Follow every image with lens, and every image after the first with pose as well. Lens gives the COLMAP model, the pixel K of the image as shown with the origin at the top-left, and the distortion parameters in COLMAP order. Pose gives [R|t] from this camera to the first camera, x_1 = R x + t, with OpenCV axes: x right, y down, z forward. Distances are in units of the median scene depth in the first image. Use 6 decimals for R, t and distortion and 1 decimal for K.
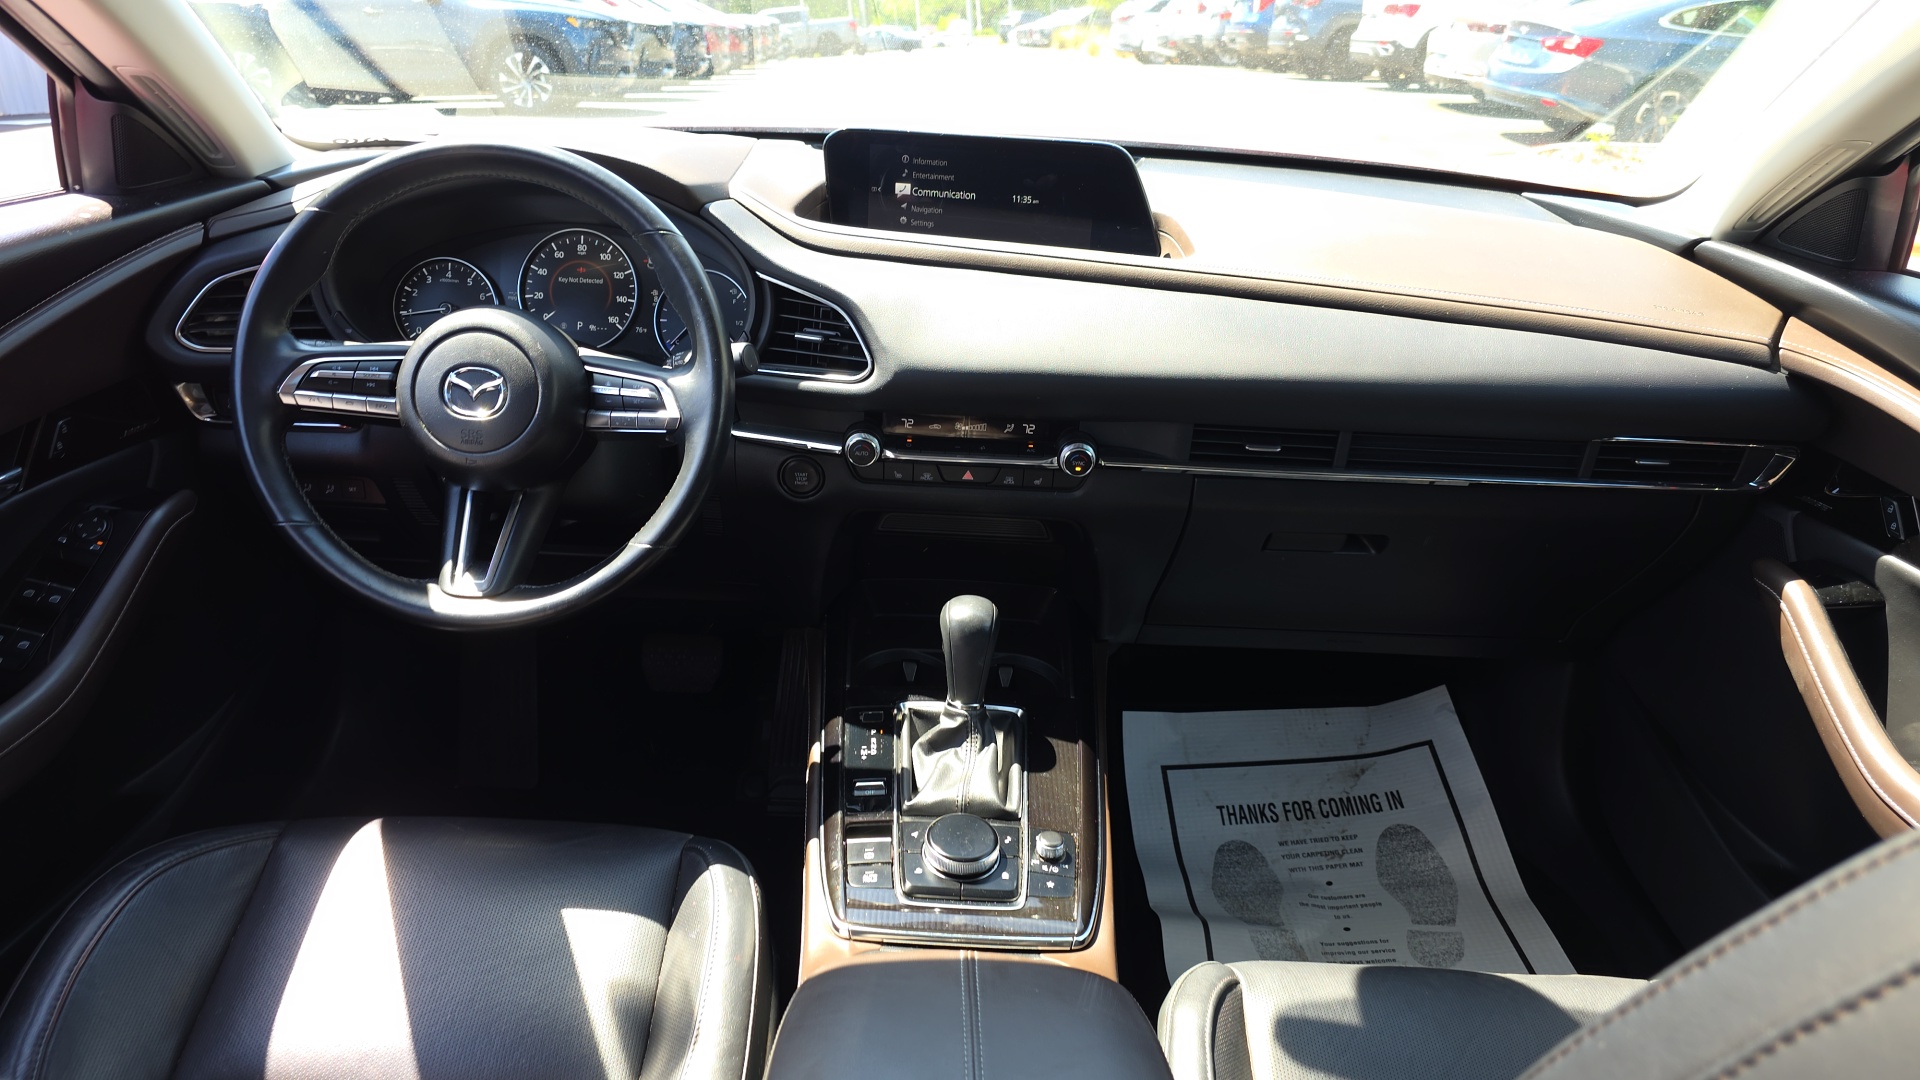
lens RADIAL K [[1311.1, 0, 933.9], [0, 1311.1, 545.1], [0, 0, 1]] dist [0.062719, -0.071902]
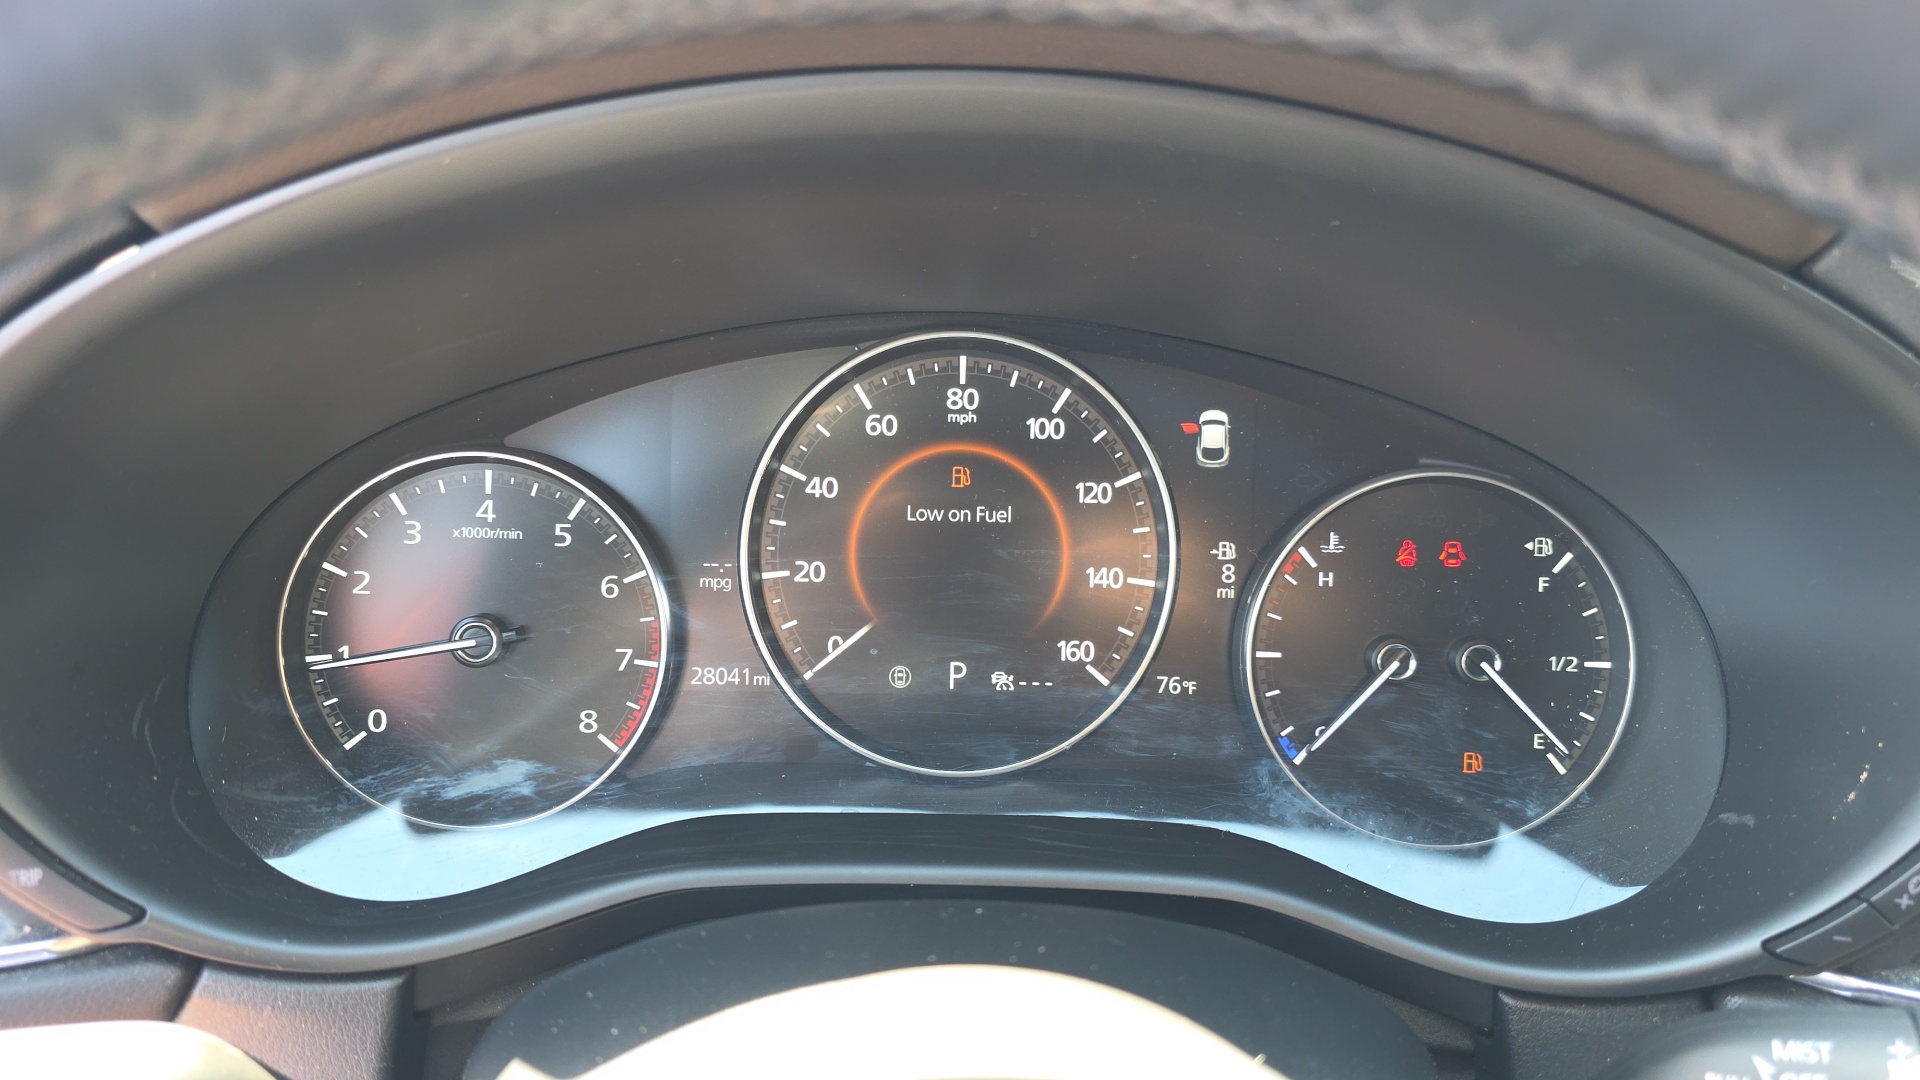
lens RADIAL K [[1293.5, 0, 960.0], [0, 1293.5, 540.0], [0, 0, 1]] dist [0.052842, -0.122246]
pose [[0.999644, -0.022779, 0.013921, -0.300049], [0.023261, 0.999099, -0.035486, -0.205154], [-0.013100, 0.035798, 0.999273, 0.803399]]
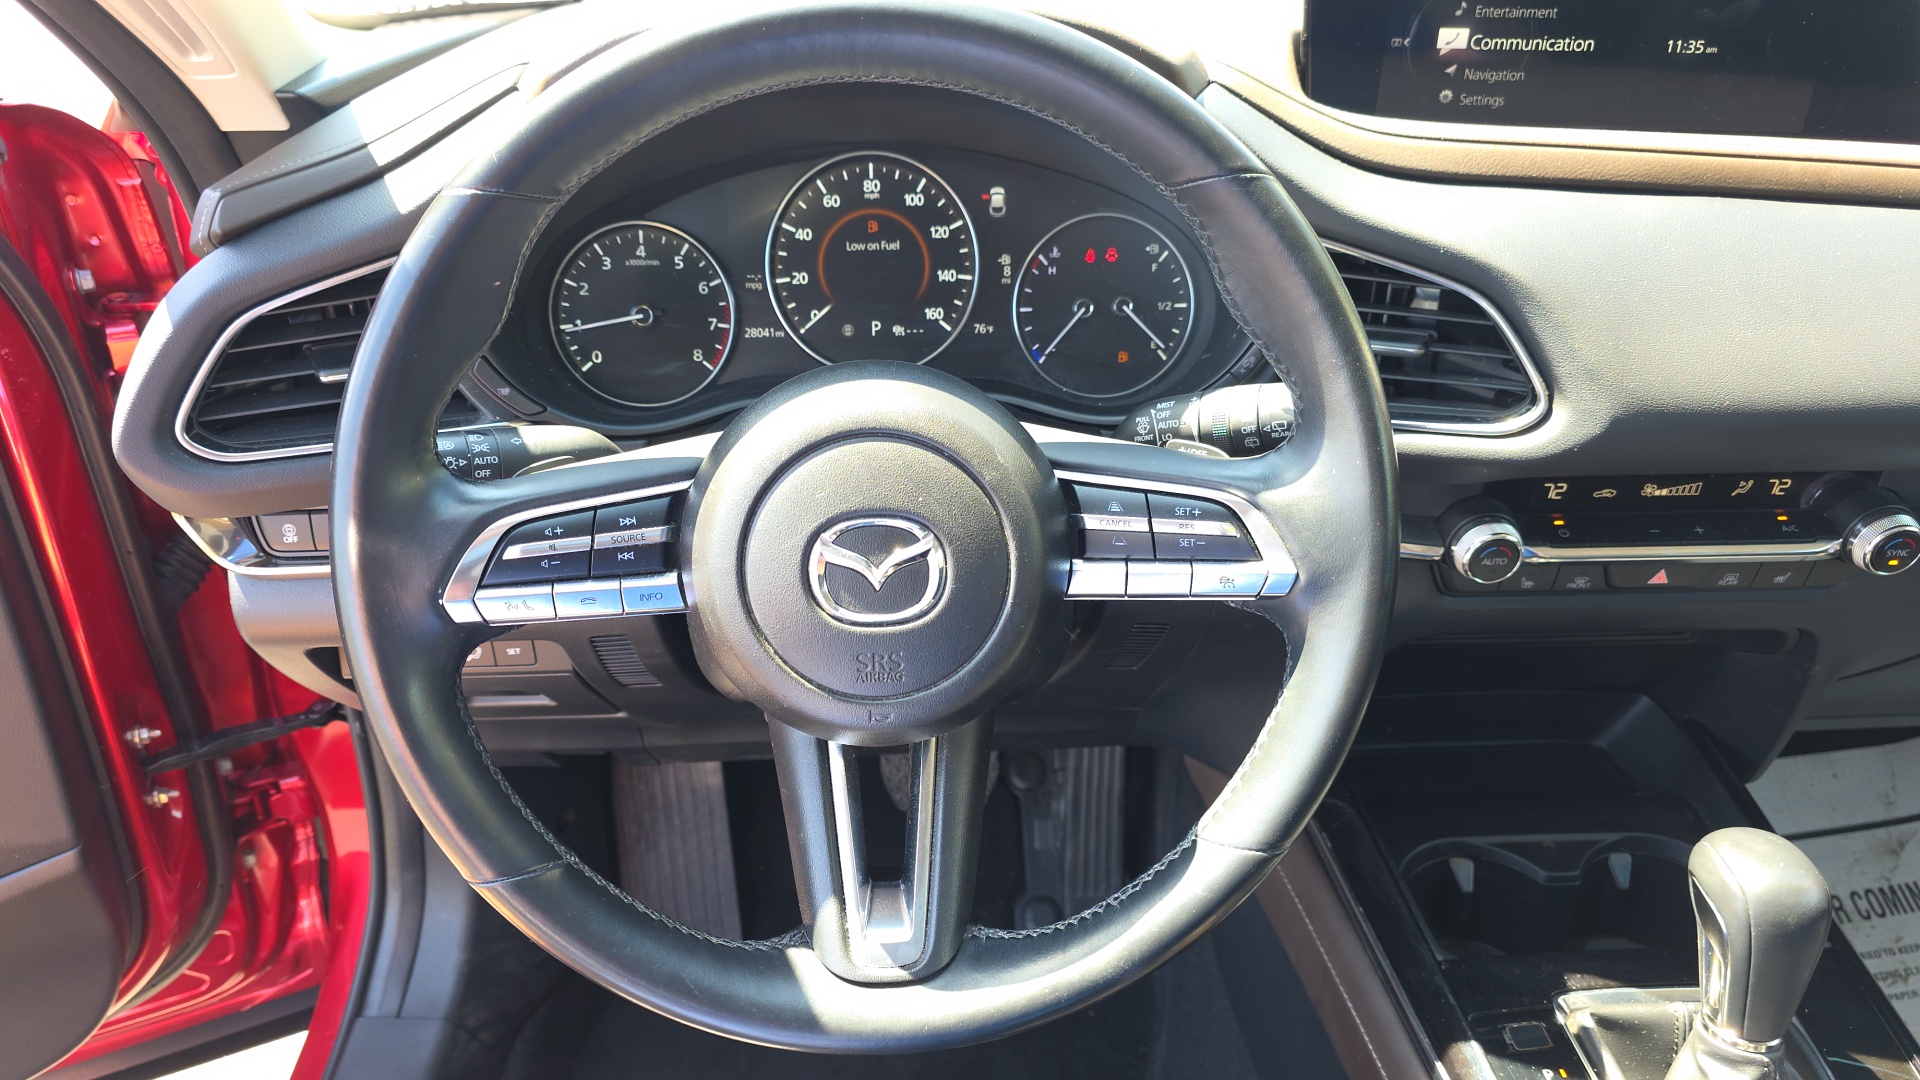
lens RADIAL K [[1300.9, 0, 944.8], [0, 1300.9, 557.7], [0, 0, 1]] dist [0.052781, -0.066006]
pose [[0.997193, -0.068867, 0.029368, -0.290272], [0.064675, 0.989988, 0.125461, -0.151494], [-0.037714, -0.123210, 0.991664, 0.478096]]
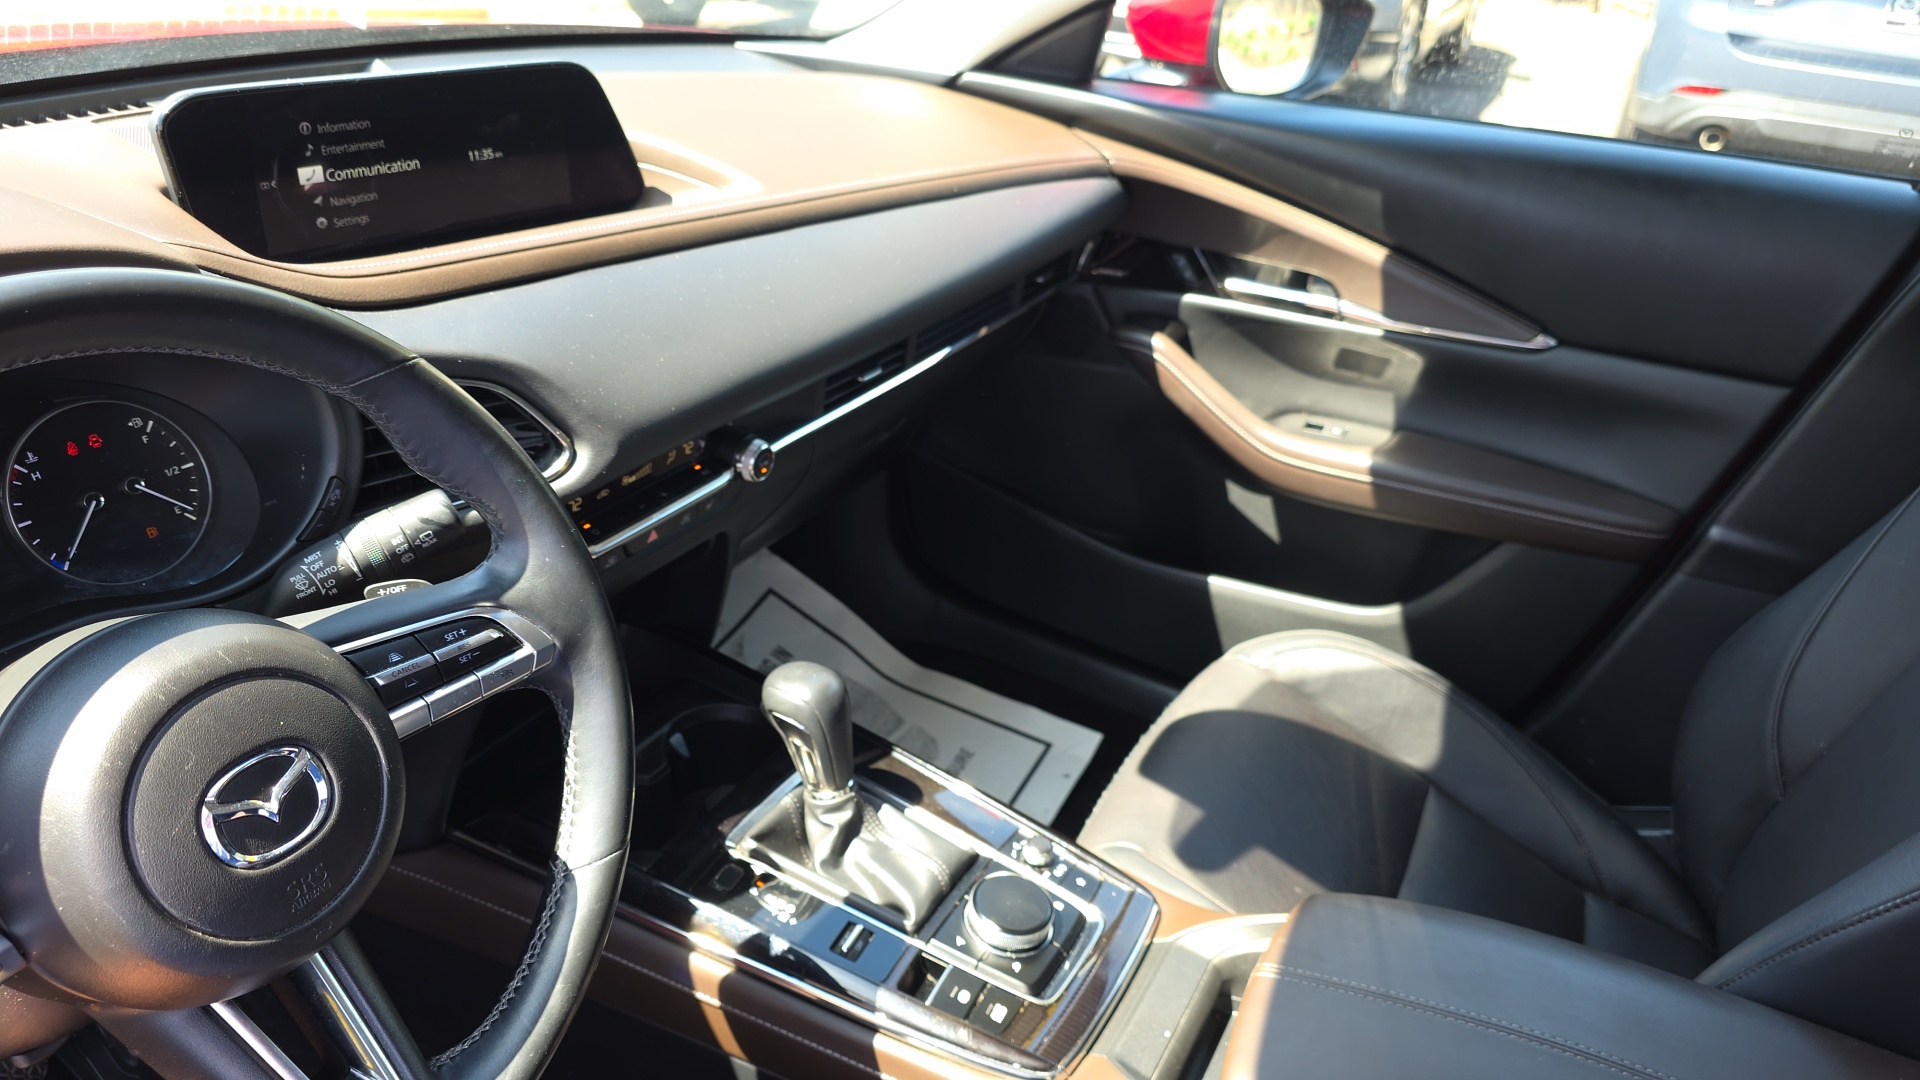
lens RADIAL K [[1310.7, 0, 955.8], [0, 1310.7, 532.1], [0, 0, 1]] dist [0.045587, -0.062715]
pose [[0.460286, -0.423625, 0.780179, -0.486994], [0.303616, 0.900931, 0.310065, -0.239396], [-0.834239, 0.094156, 0.543305, 0.454638]]
